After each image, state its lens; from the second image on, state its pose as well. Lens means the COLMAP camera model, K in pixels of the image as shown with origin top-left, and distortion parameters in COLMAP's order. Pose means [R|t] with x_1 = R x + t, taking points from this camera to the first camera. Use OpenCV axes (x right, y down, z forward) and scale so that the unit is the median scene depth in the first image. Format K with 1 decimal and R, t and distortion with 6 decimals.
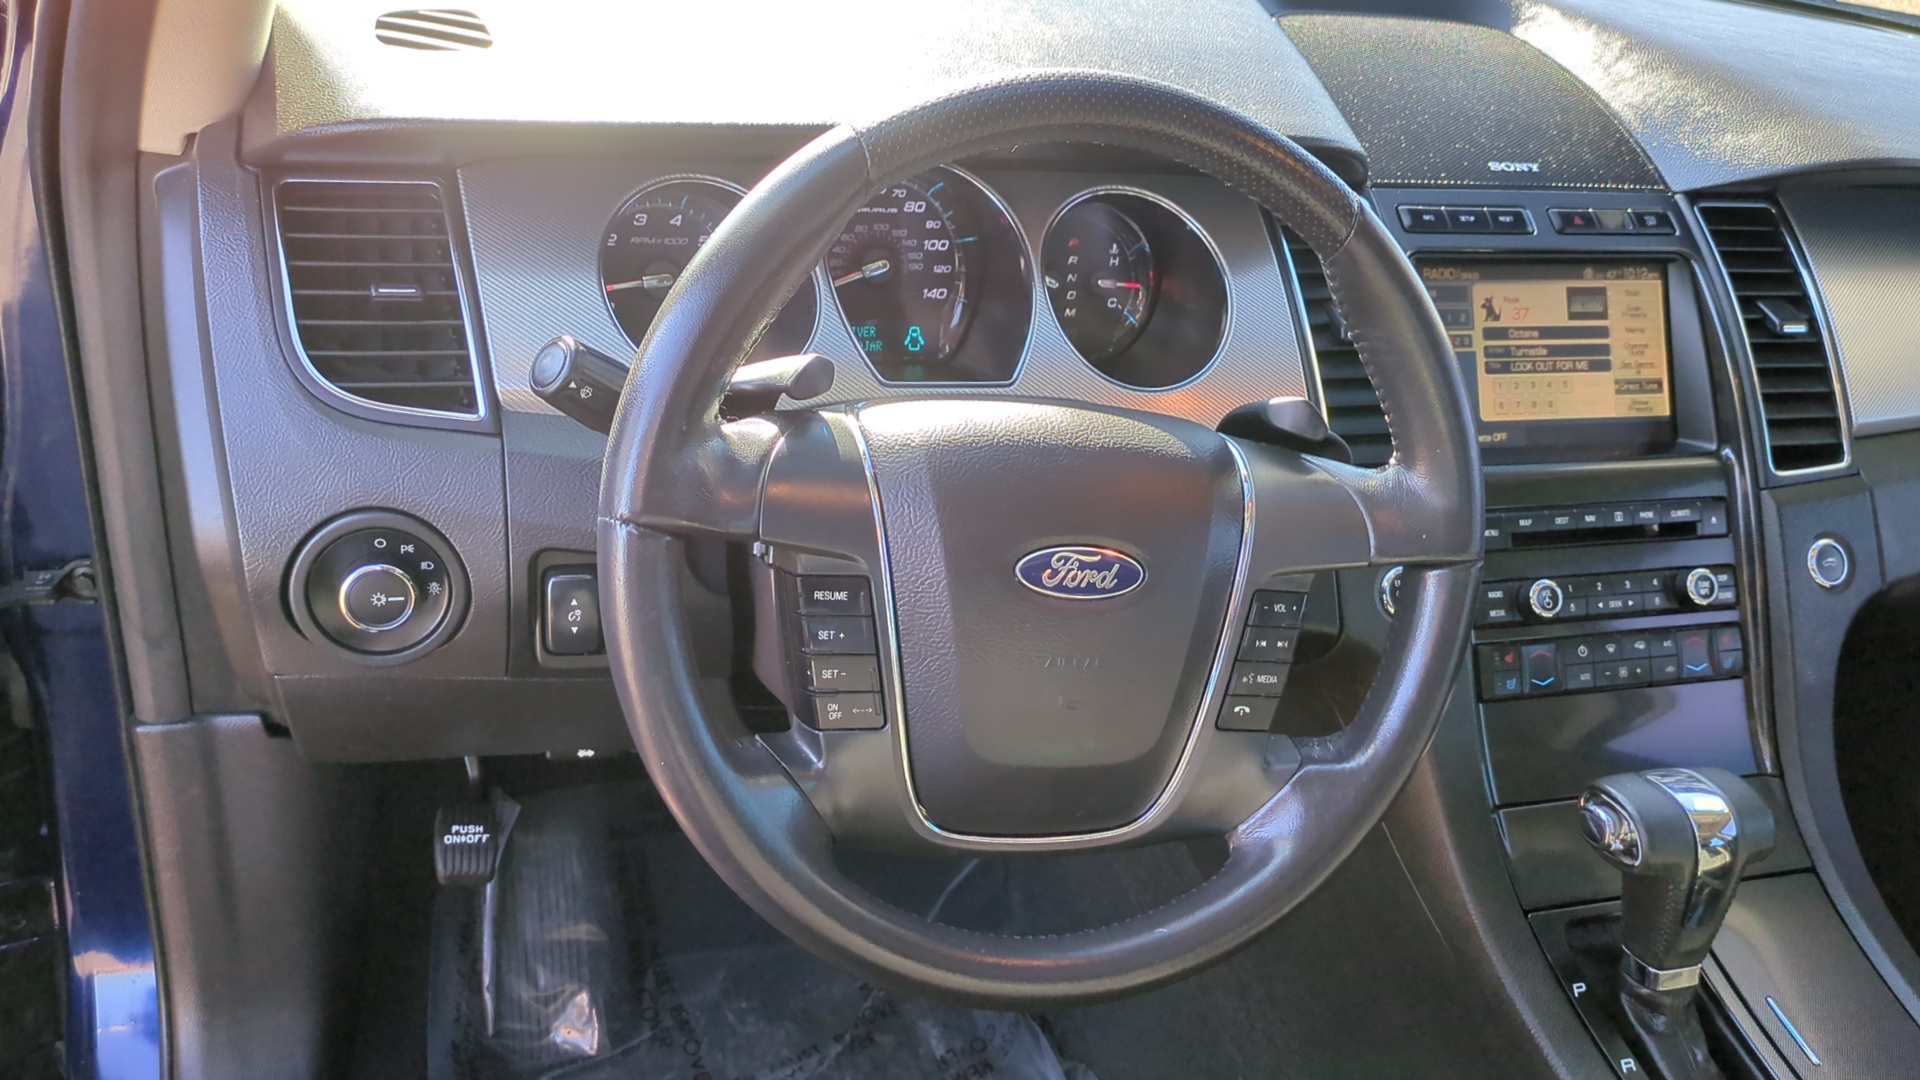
lens RADIAL K [[1684.4, 0, 960.0], [0, 1684.4, 540.0], [0, 0, 1]] dist [0.044304, -0.020762]
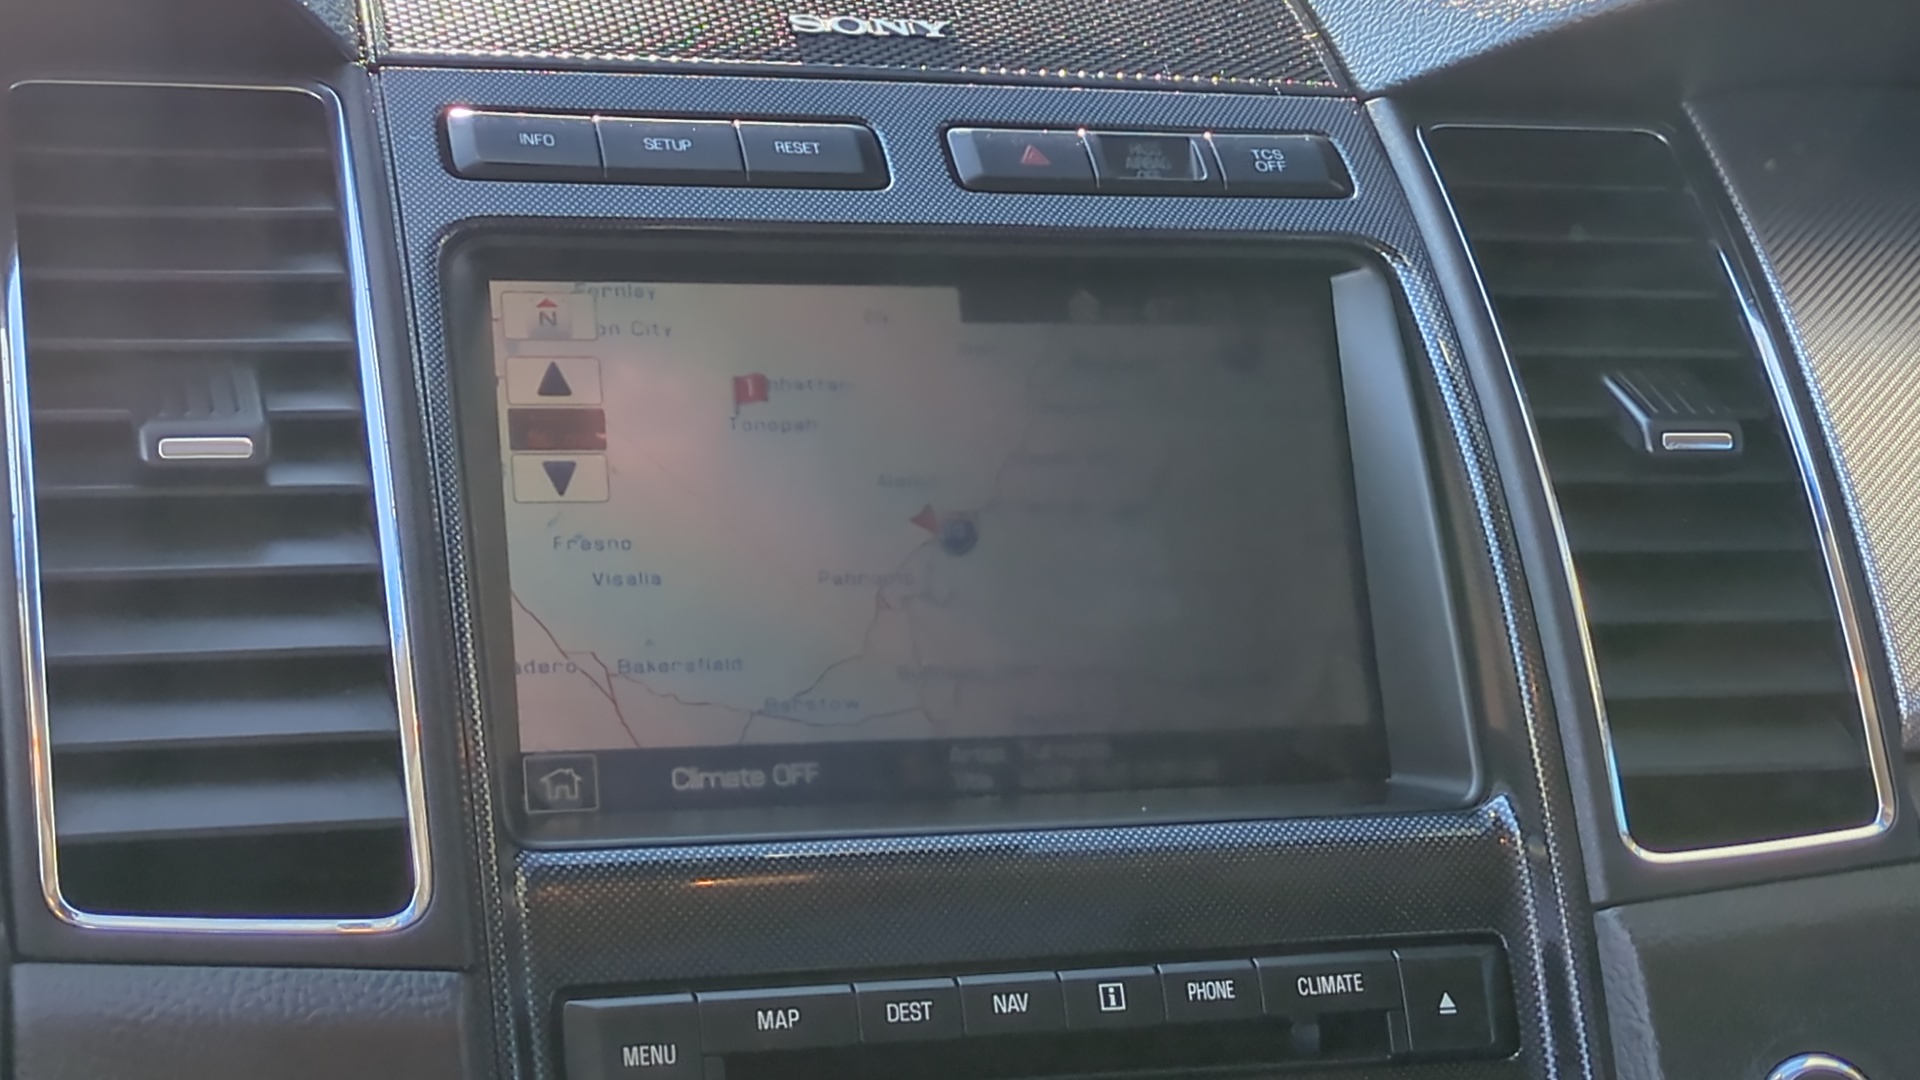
lens RADIAL K [[3261.4, 0, 960.0], [0, 3261.4, 540.0], [0, 0, 1]] dist [0.085892, -0.007607]
pose [[0.998992, -0.037486, -0.024681, 0.385729], [0.031337, 0.976249, -0.214373, 0.034056], [0.032131, 0.213384, 0.976440, 0.384012]]
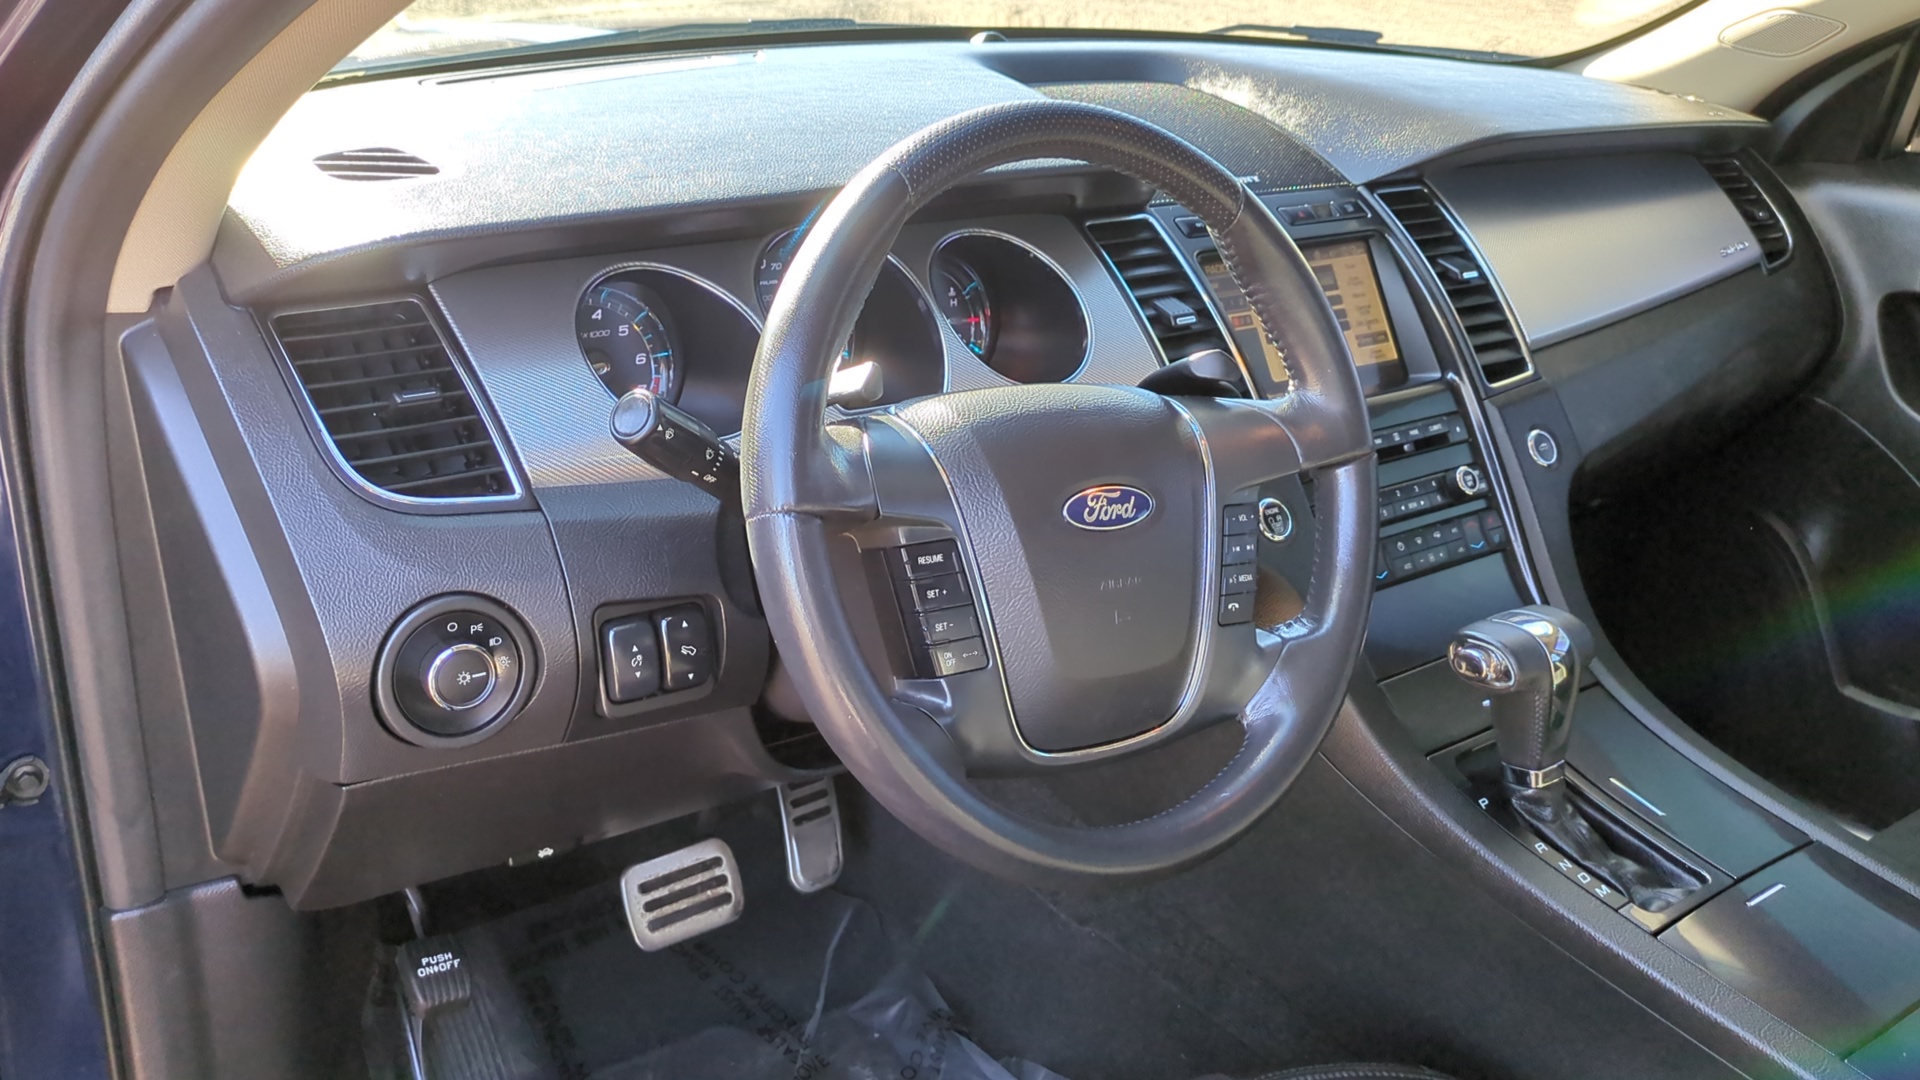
lens RADIAL K [[1686.9, 0, 960.0], [0, 1686.9, 540.0], [0, 0, 1]] dist [0.054830, 0.001268]
pose [[0.941604, -0.190872, 0.277396, -0.270119], [0.216262, 0.974254, -0.063716, 0.070378], [-0.258093, 0.119986, 0.958640, -0.089315]]
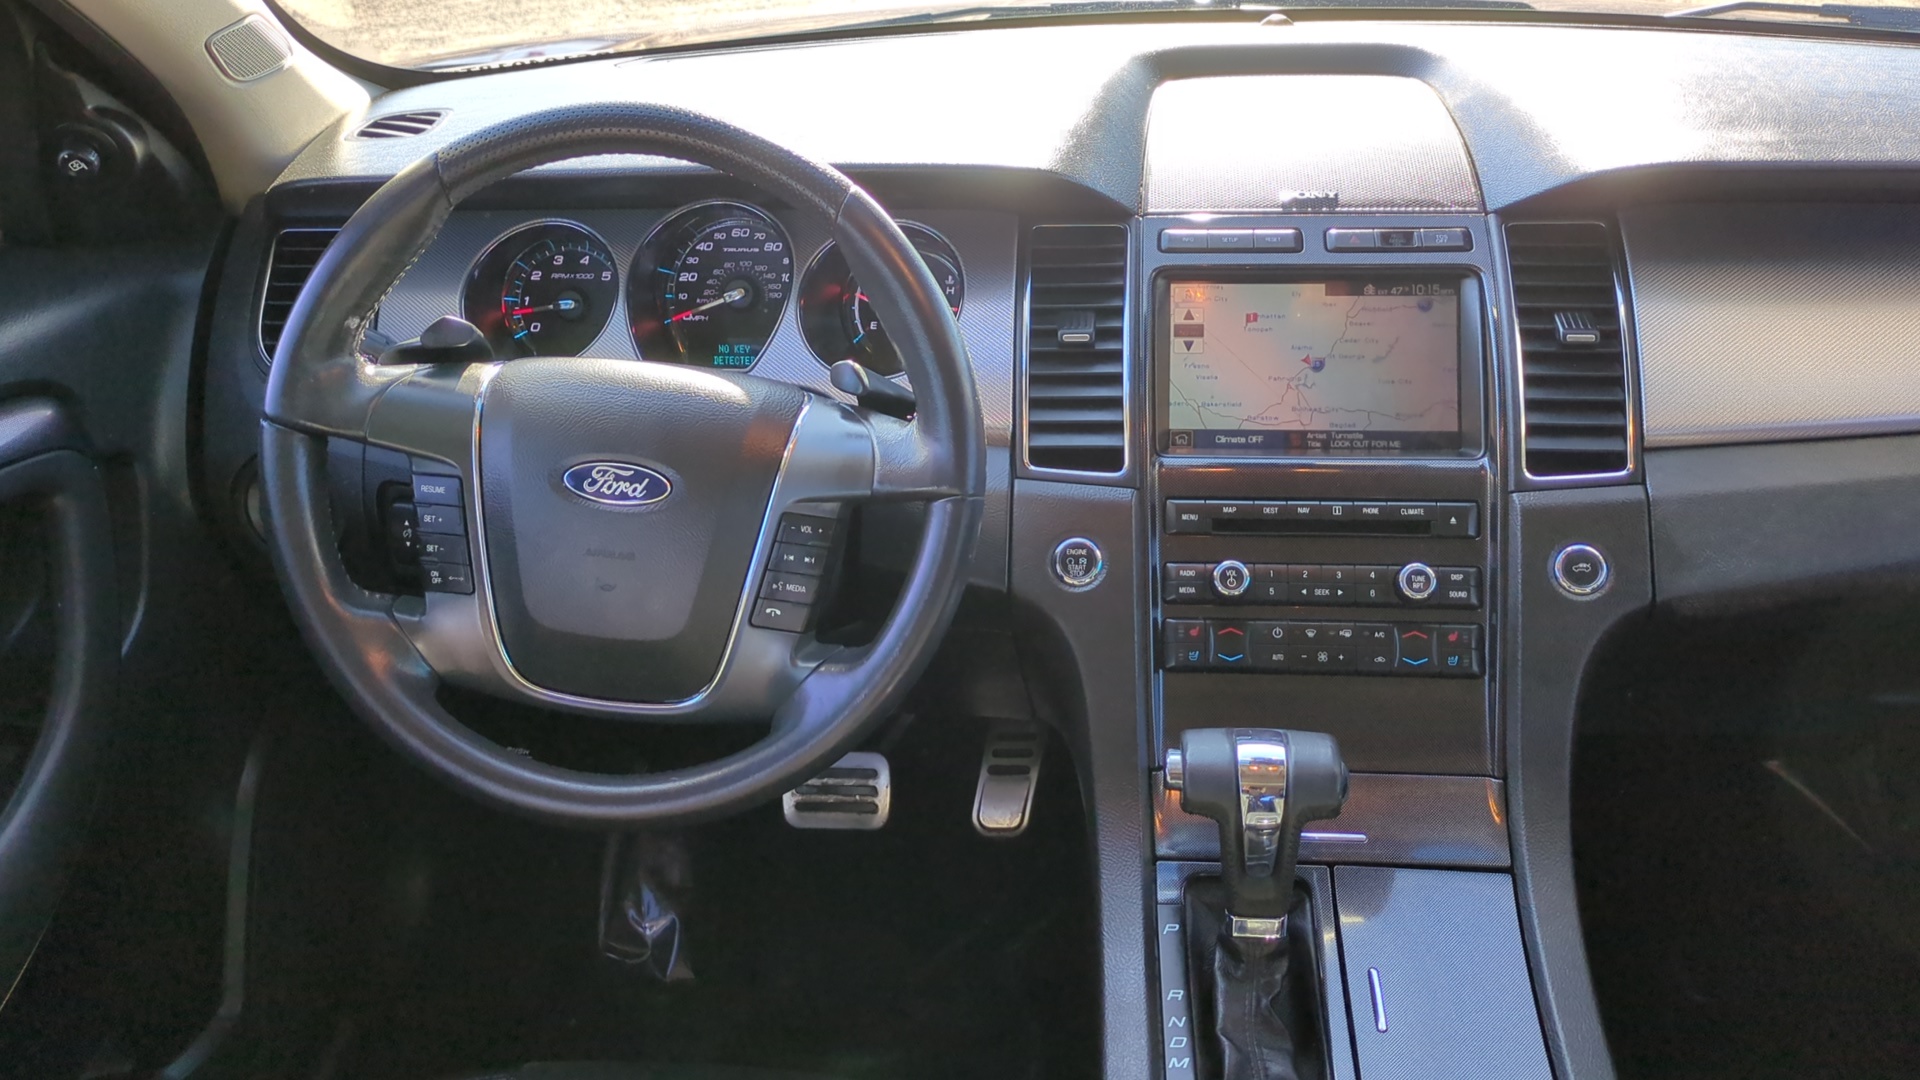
lens RADIAL K [[1686.9, 0, 960.0], [0, 1686.9, 540.0], [0, 0, 1]] dist [0.054830, 0.001268]
pose [[0.903257, 0.030634, -0.428004, 0.637744], [-0.074736, 0.993434, -0.086620, 0.114154], [0.422541, 0.110228, 0.899616, -0.035341]]
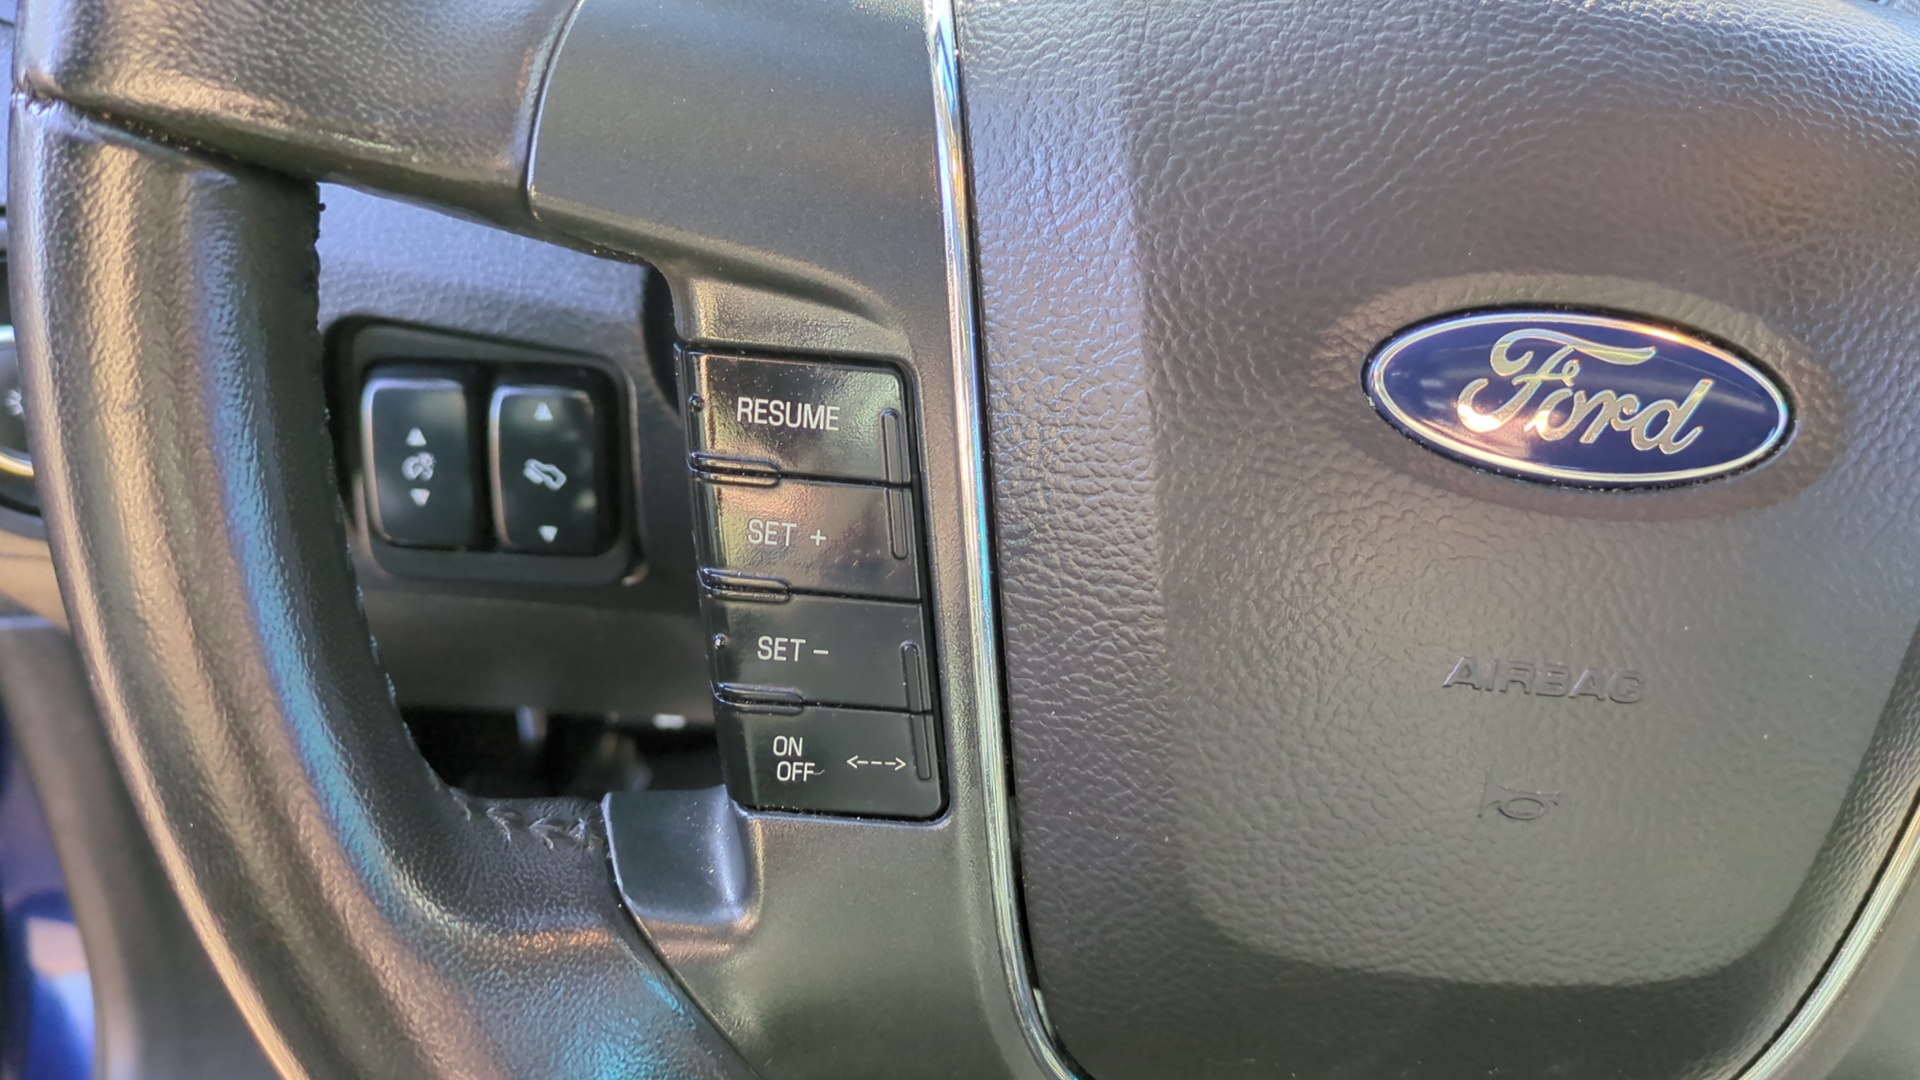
lens RADIAL K [[1684.4, 0, 960.0], [0, 1684.4, 540.0], [0, 0, 1]] dist [0.044304, -0.020762]
pose [[0.970133, 0.073185, -0.231270, 0.024551], [-0.064683, 0.996929, 0.044144, 0.029247], [0.233791, -0.027866, 0.971888, 0.487520]]
